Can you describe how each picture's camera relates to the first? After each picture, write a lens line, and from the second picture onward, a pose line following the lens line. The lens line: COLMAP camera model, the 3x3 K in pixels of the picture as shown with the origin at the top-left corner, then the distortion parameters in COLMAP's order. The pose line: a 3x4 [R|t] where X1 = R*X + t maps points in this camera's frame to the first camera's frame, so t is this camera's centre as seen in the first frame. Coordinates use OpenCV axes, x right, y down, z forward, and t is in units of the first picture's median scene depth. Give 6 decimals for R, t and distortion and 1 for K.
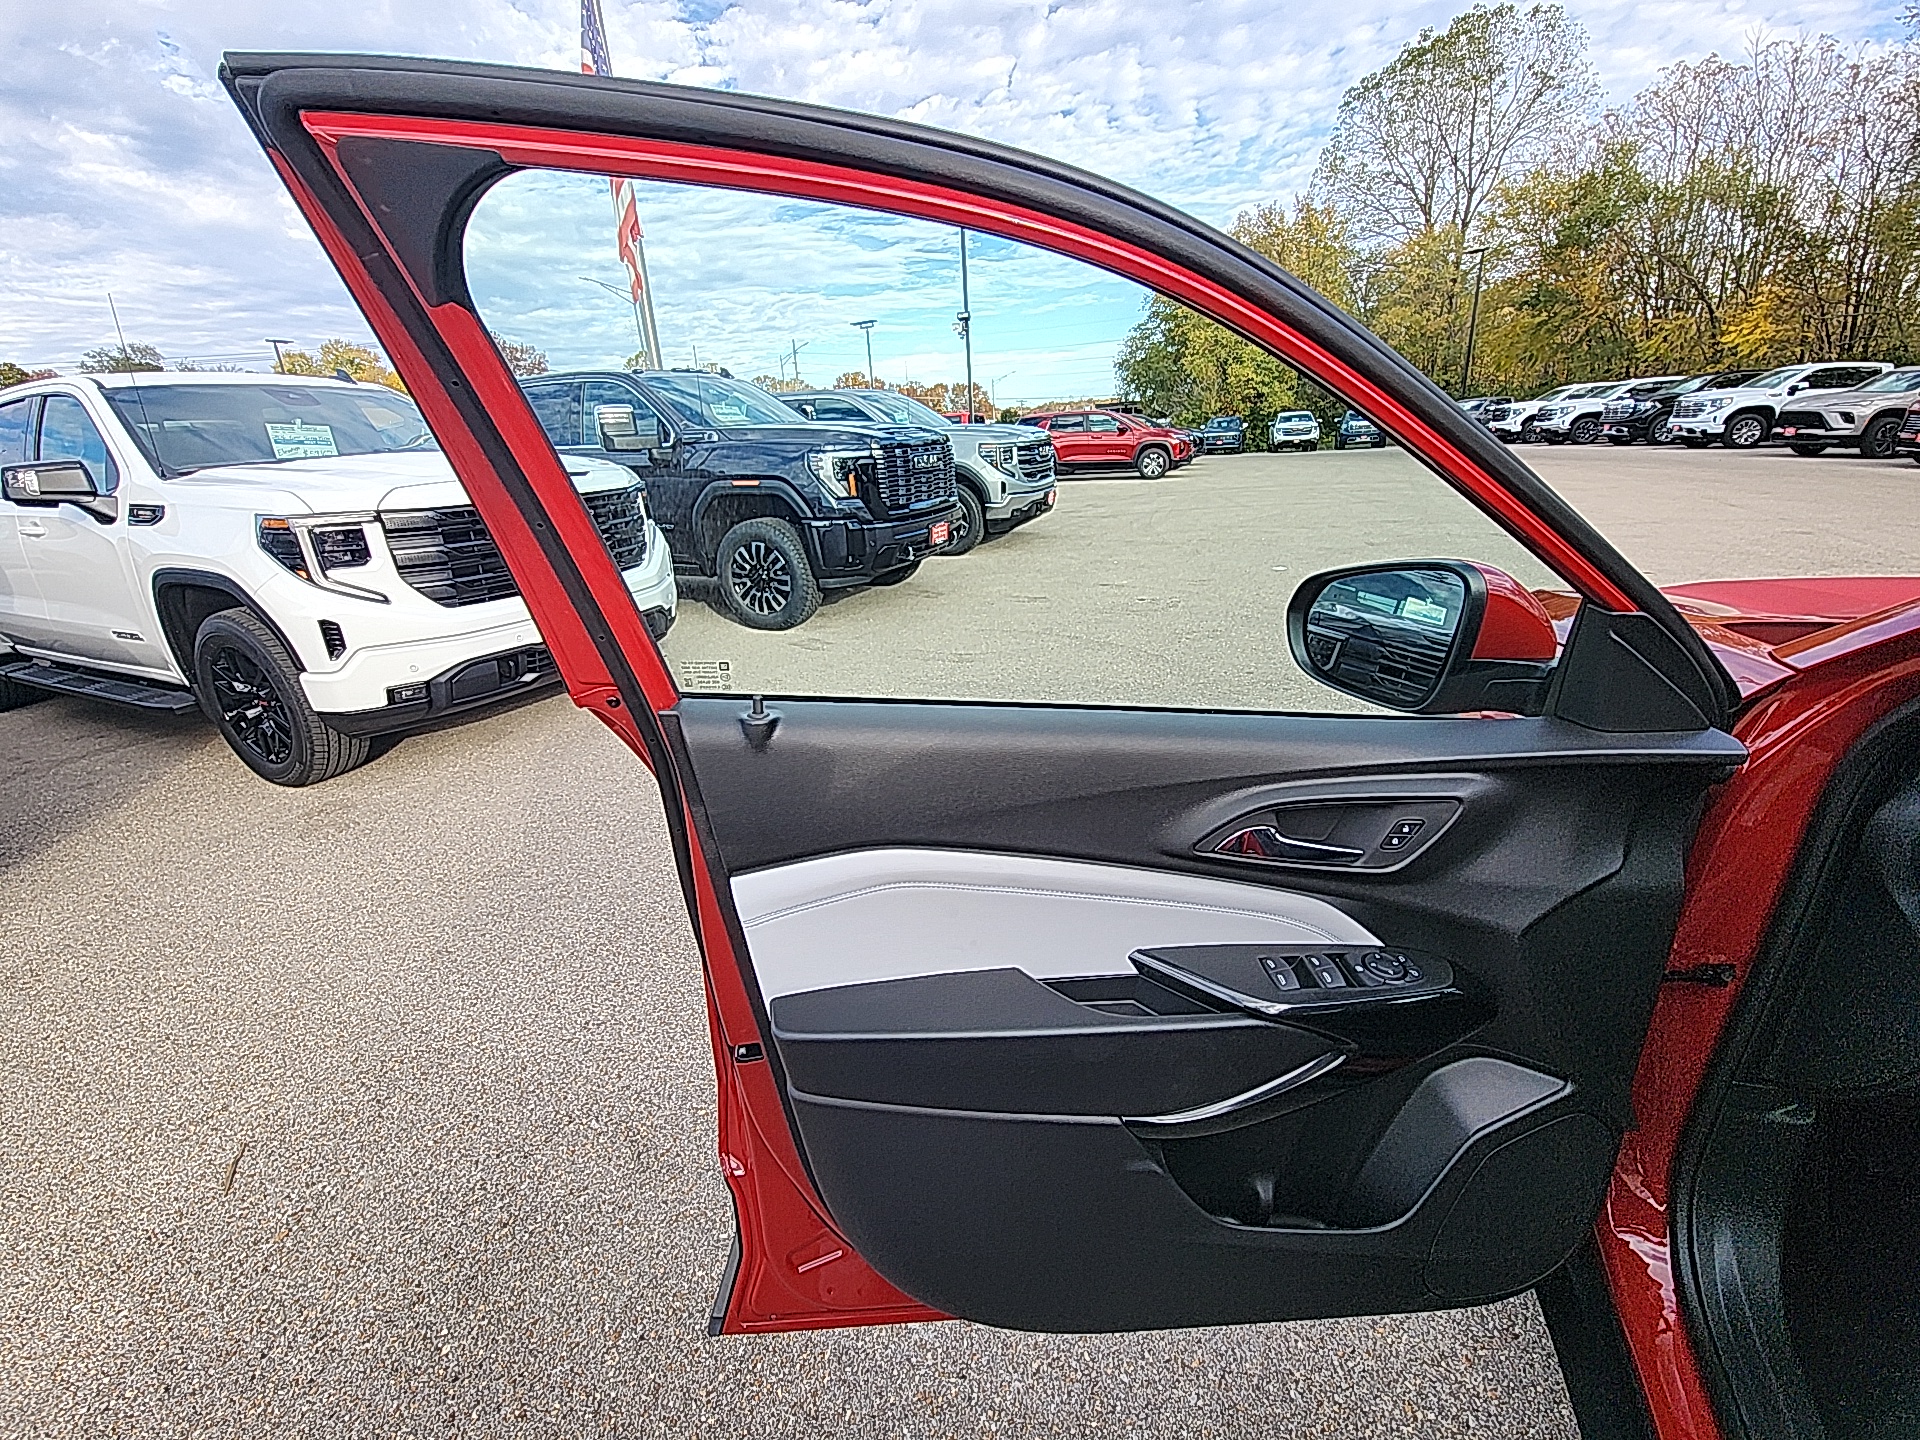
lens RADIAL K [[769.6, 0, 947.0], [0, 769.6, 702.0], [0, 0, 1]] dist [0.012631, -0.010438]
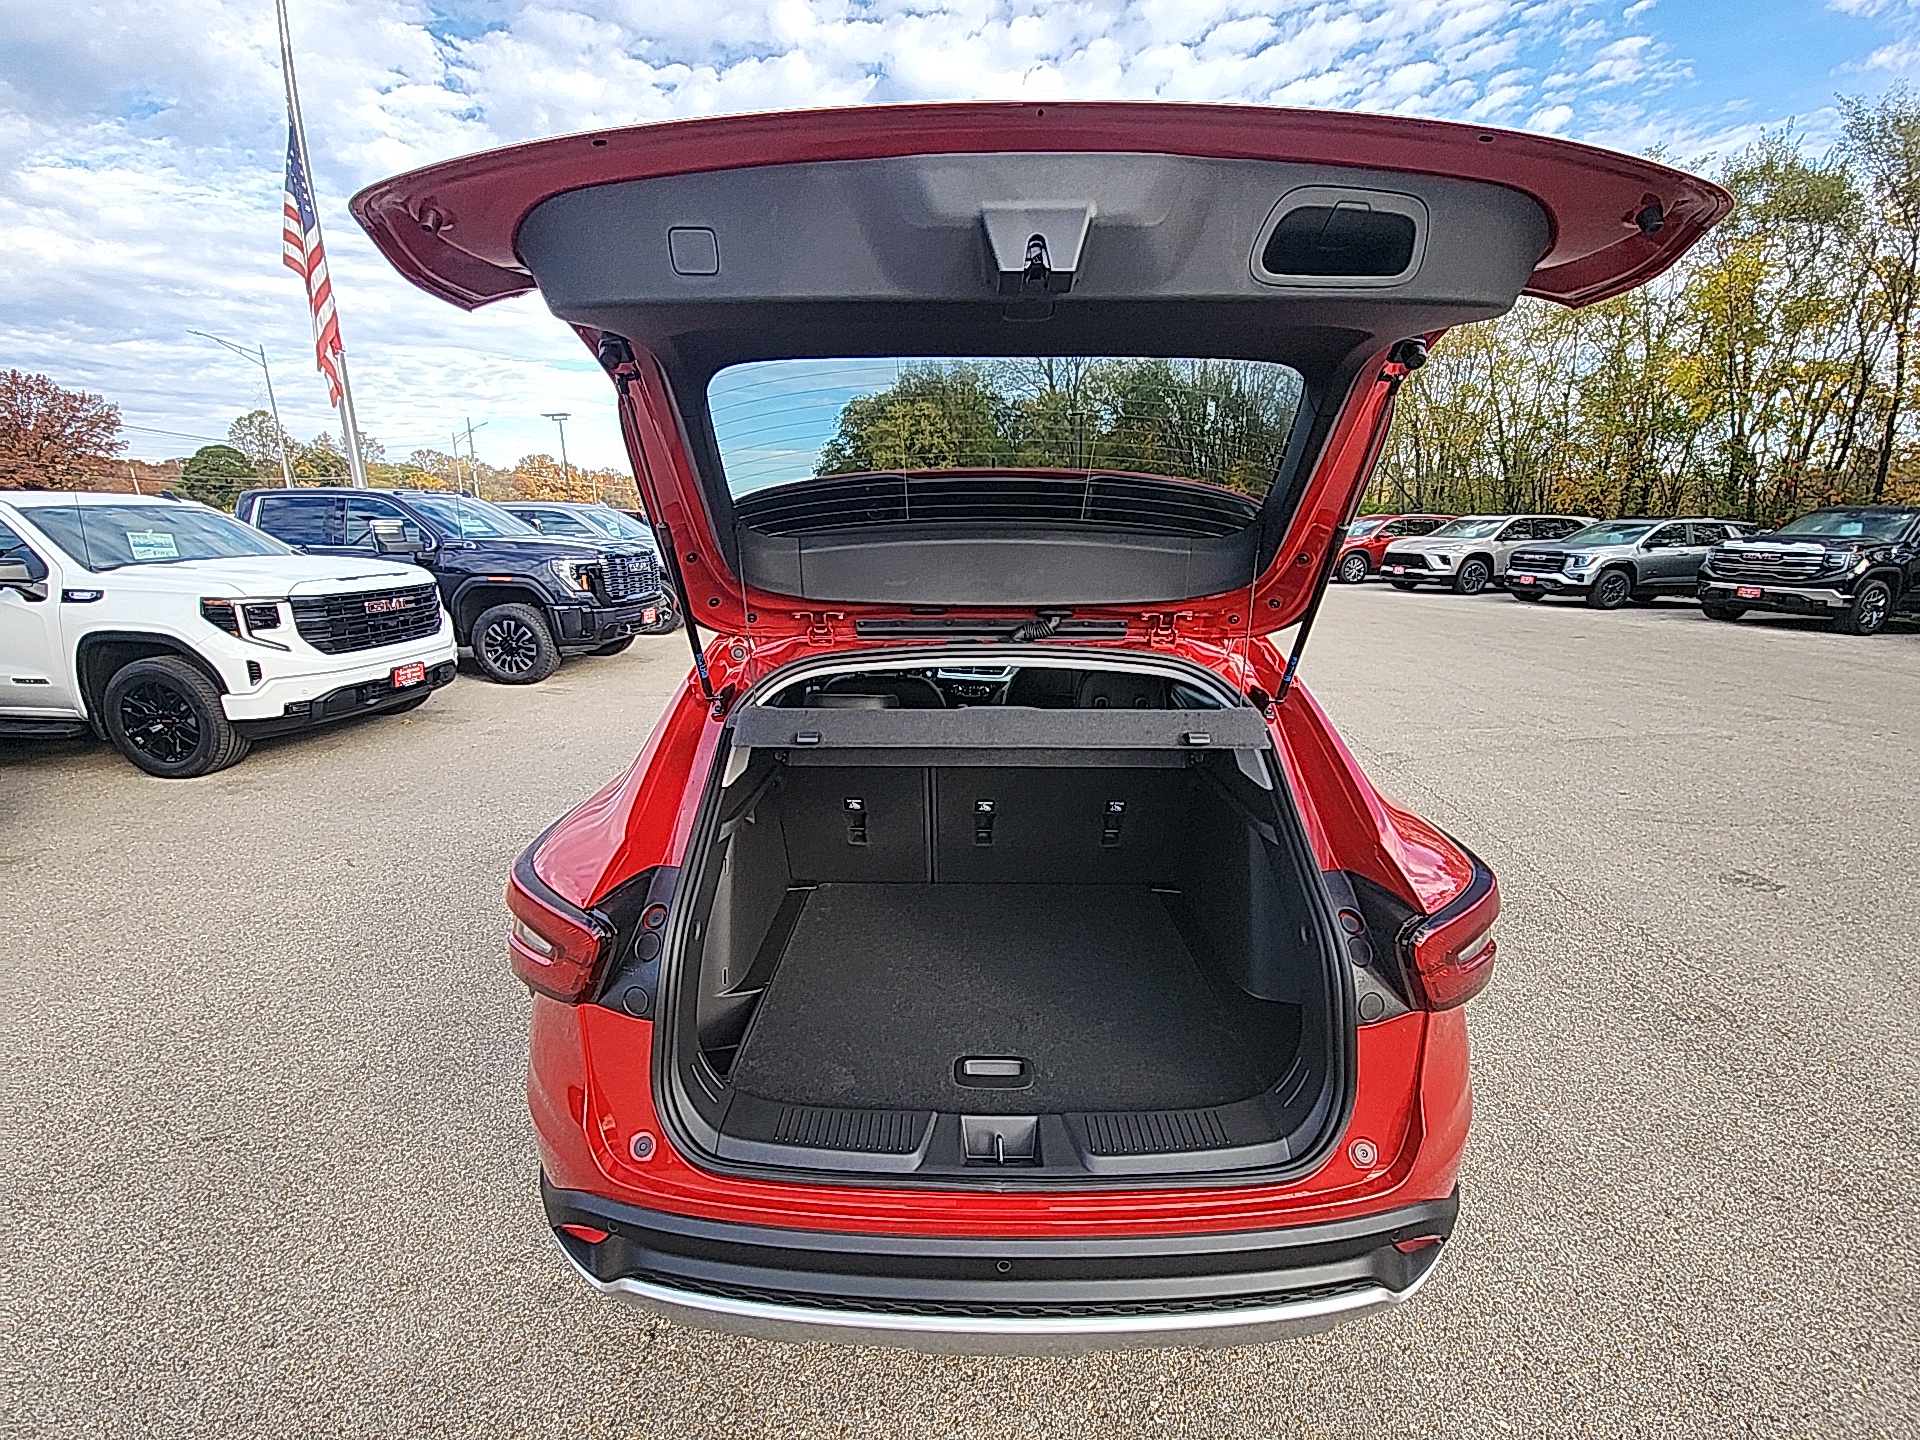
lens RADIAL K [[762.4, 0, 948.5], [0, 762.4, 699.1], [0, 0, 1]] dist [0.019075, -0.015596]
pose [[0.932866, -0.030634, 0.358919, -0.007189], [0.072651, 0.991903, -0.104167, 0.129865], [-0.352822, 0.123249, 0.927538, -0.524966]]
